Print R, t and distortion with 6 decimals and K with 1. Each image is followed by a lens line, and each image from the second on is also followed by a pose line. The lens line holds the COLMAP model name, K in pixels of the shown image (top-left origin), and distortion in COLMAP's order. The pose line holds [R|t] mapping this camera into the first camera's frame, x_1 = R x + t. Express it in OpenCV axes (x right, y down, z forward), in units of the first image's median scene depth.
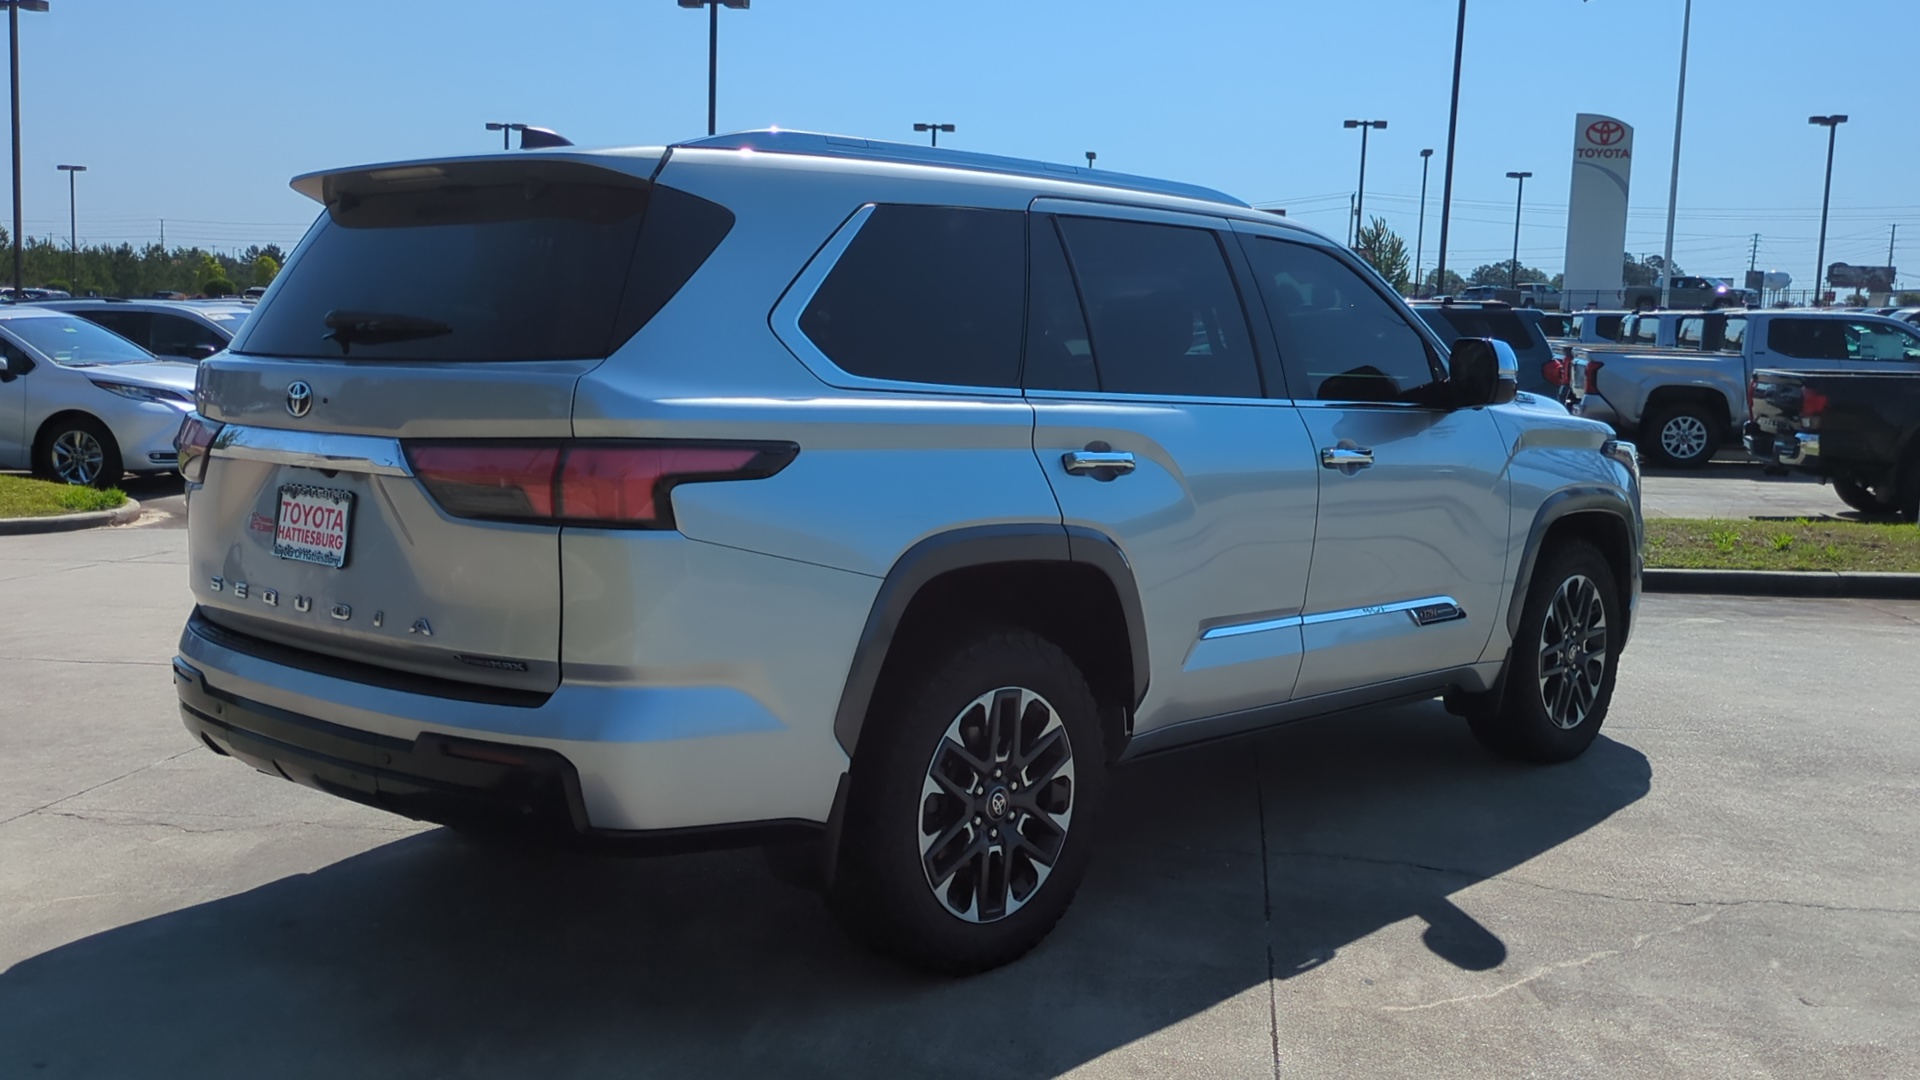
lens RADIAL K [[1853.1, 0, 967.7], [0, 1853.1, 546.5], [0, 0, 1]] dist [0.030353, 0.000000]
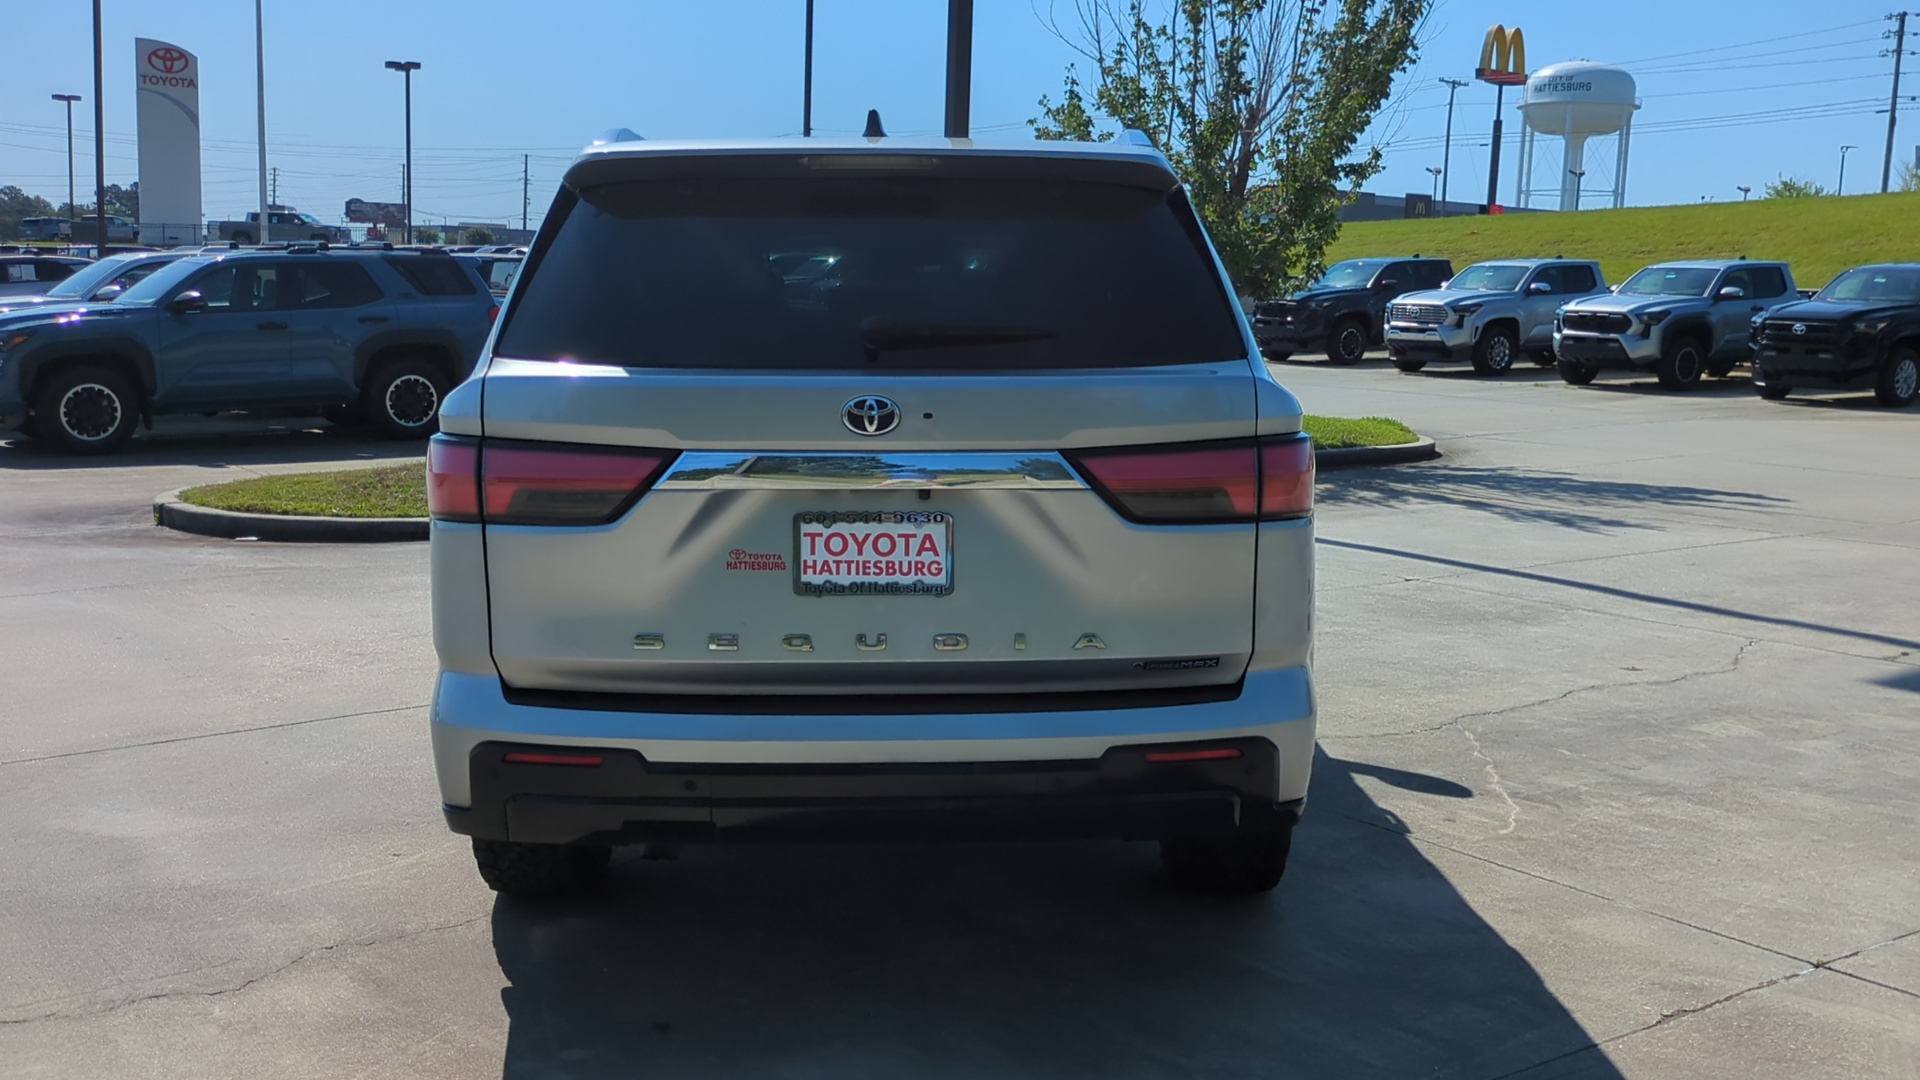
lens RADIAL K [[1853.1, 0, 960.4], [0, 1853.1, 528.7], [0, 0, 1]] dist [0.030353, 0.000000]
pose [[0.727405, -0.103074, 0.678423, -0.916703], [0.085051, 0.994574, 0.059915, -0.073132], [-0.680917, 0.014118, 0.732224, 0.307869]]
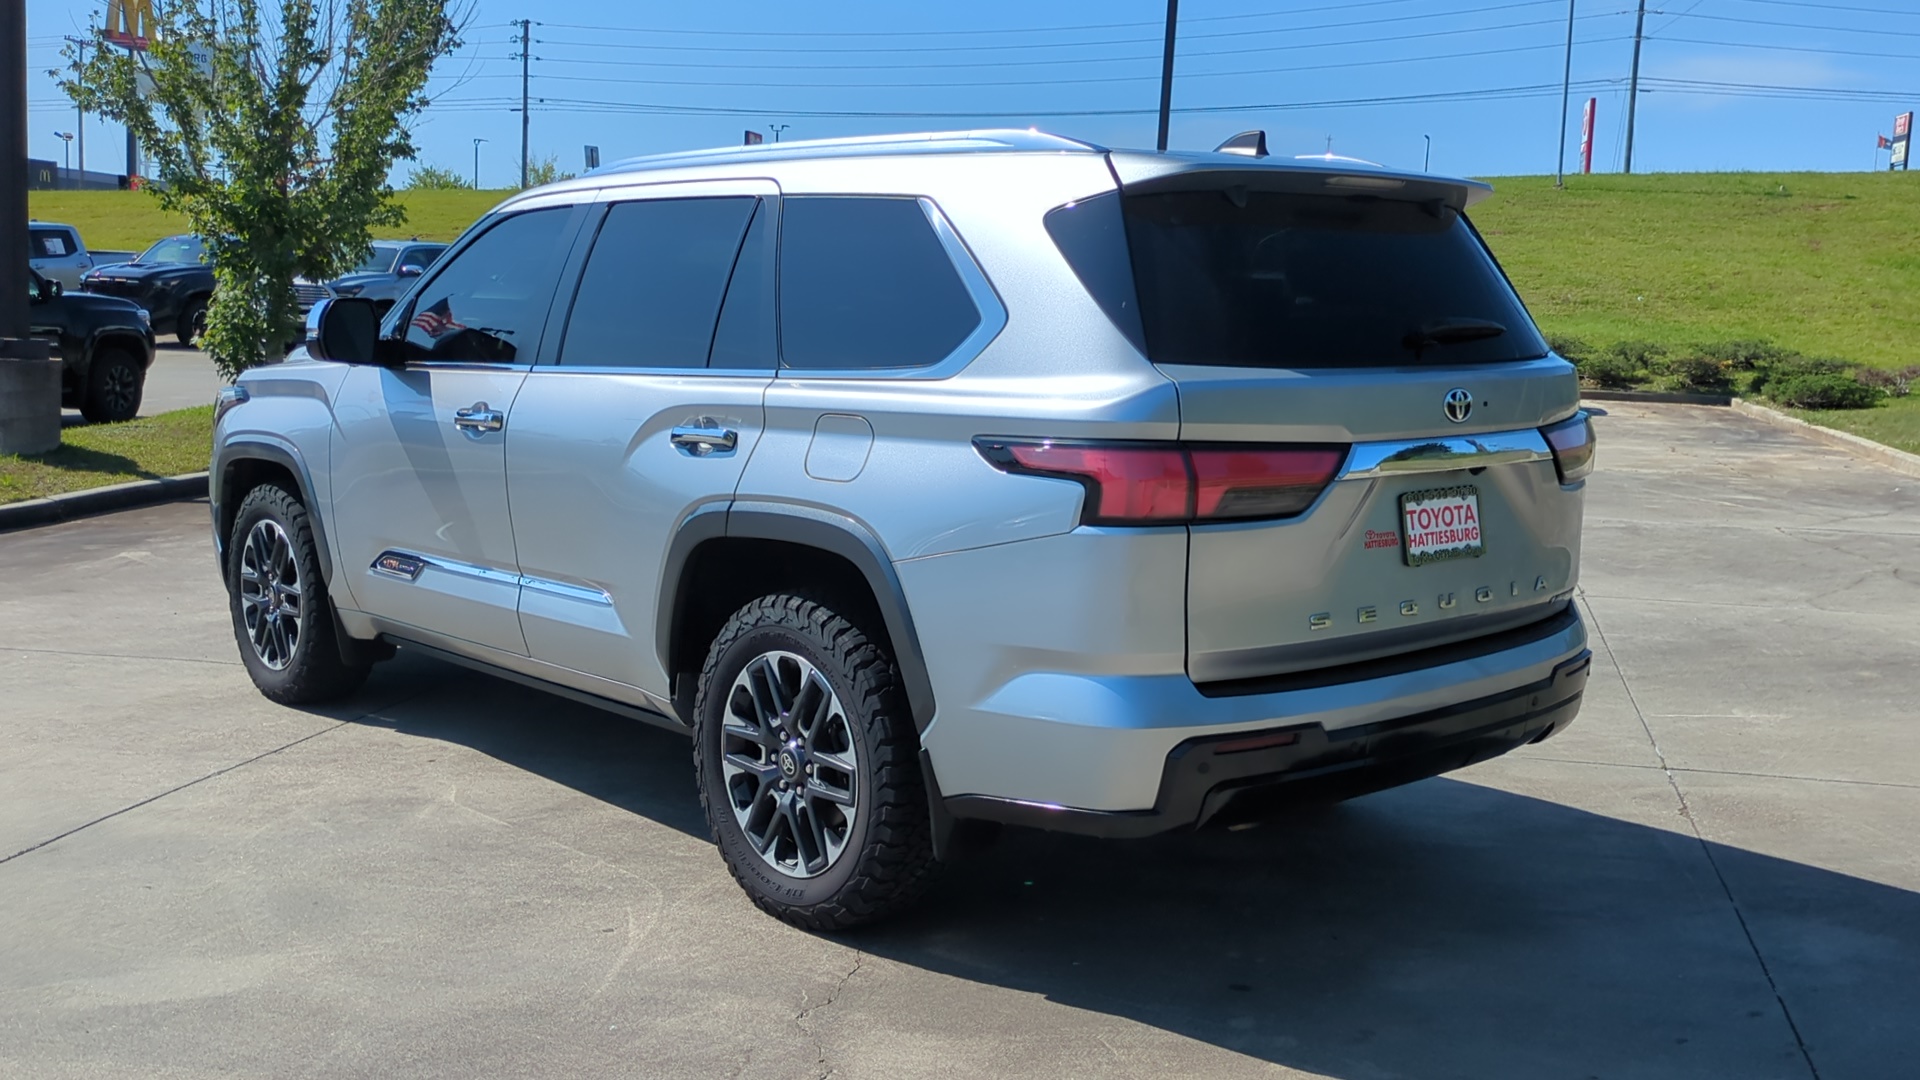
lens RADIAL K [[1853.1, 0, 954.2], [0, 1853.1, 543.3], [0, 0, 1]] dist [0.030353, 0.000000]
pose [[0.099573, -0.155291, 0.982838, -1.385433], [0.095609, 0.984669, 0.145894, -0.177372], [-0.990426, 0.079441, 0.112894, 1.137968]]
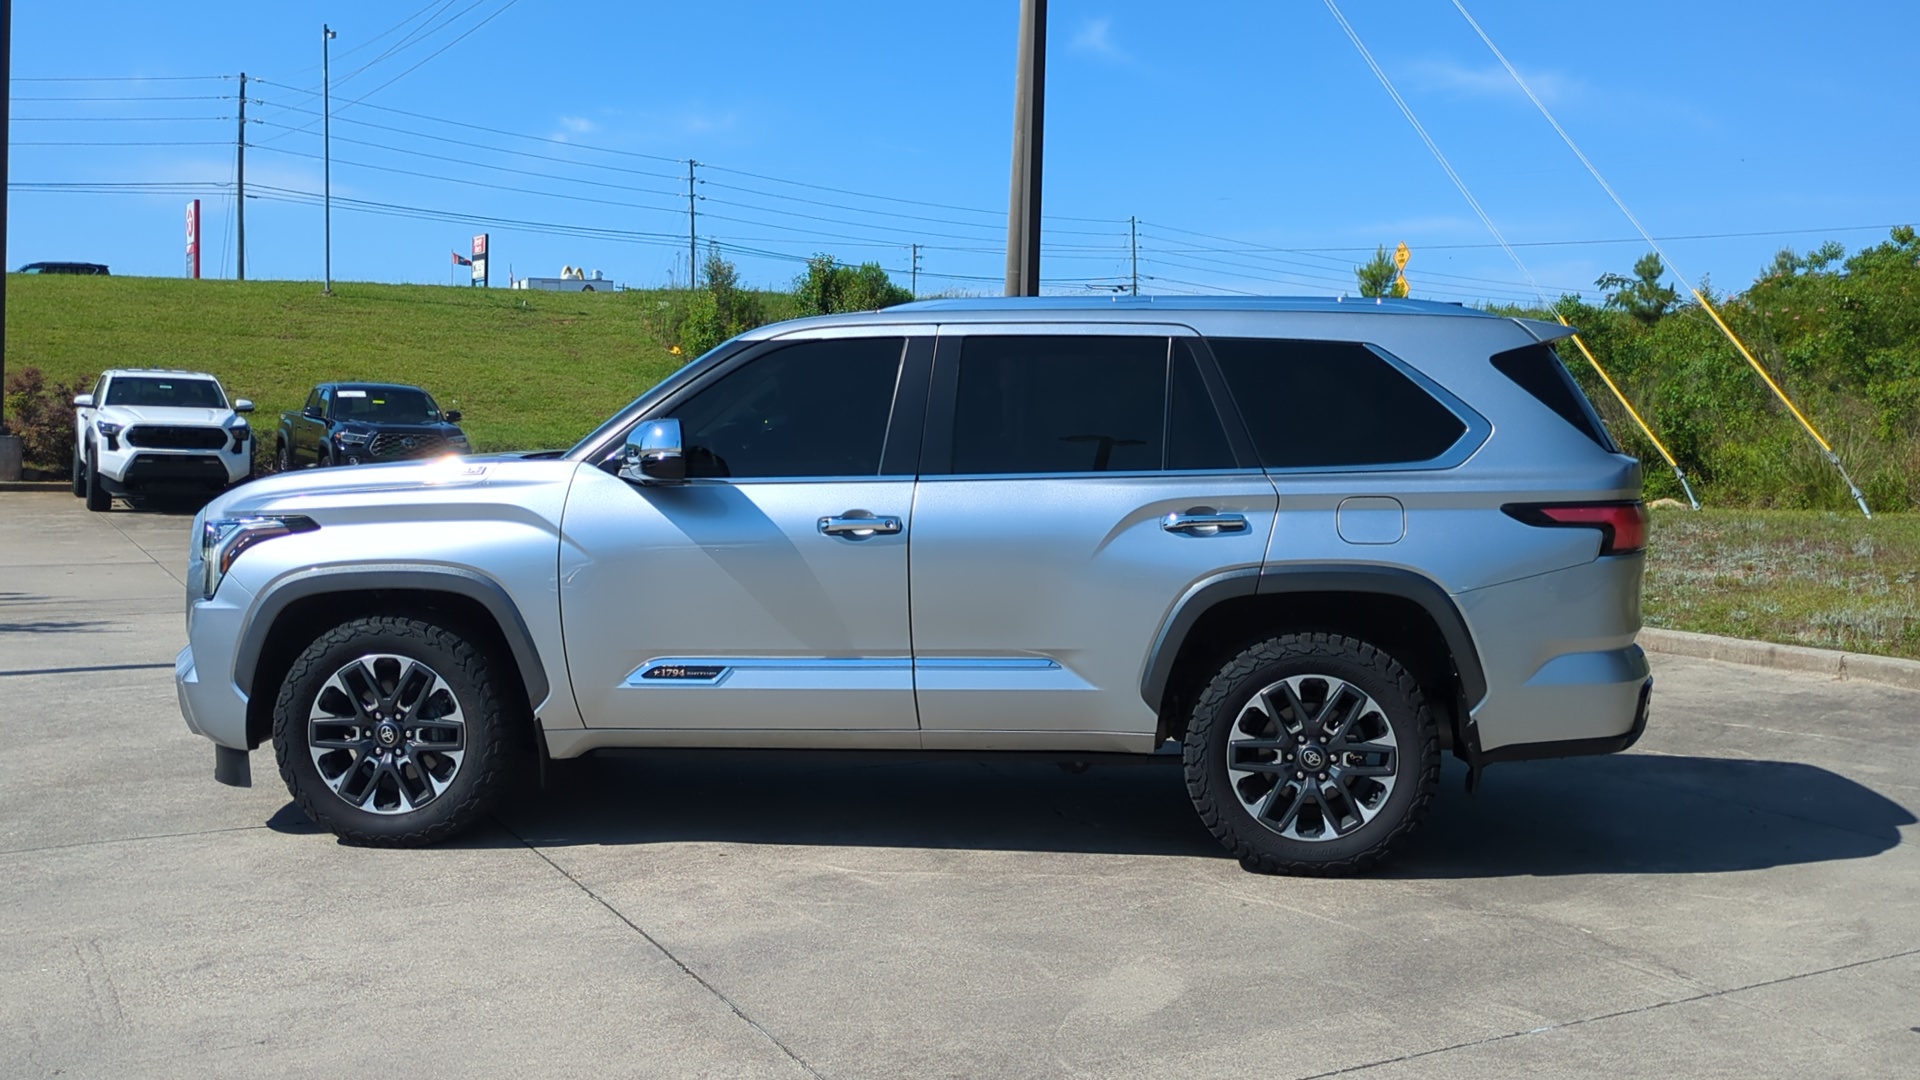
lens RADIAL K [[1853.1, 0, 970.5], [0, 1853.1, 536.6], [0, 0, 1]] dist [0.030353, 0.000000]
pose [[-0.602616, -0.082979, 0.793706, -1.326981], [0.063686, 0.986407, 0.151478, -0.337602], [-0.795486, 0.141831, -0.589140, 2.650618]]
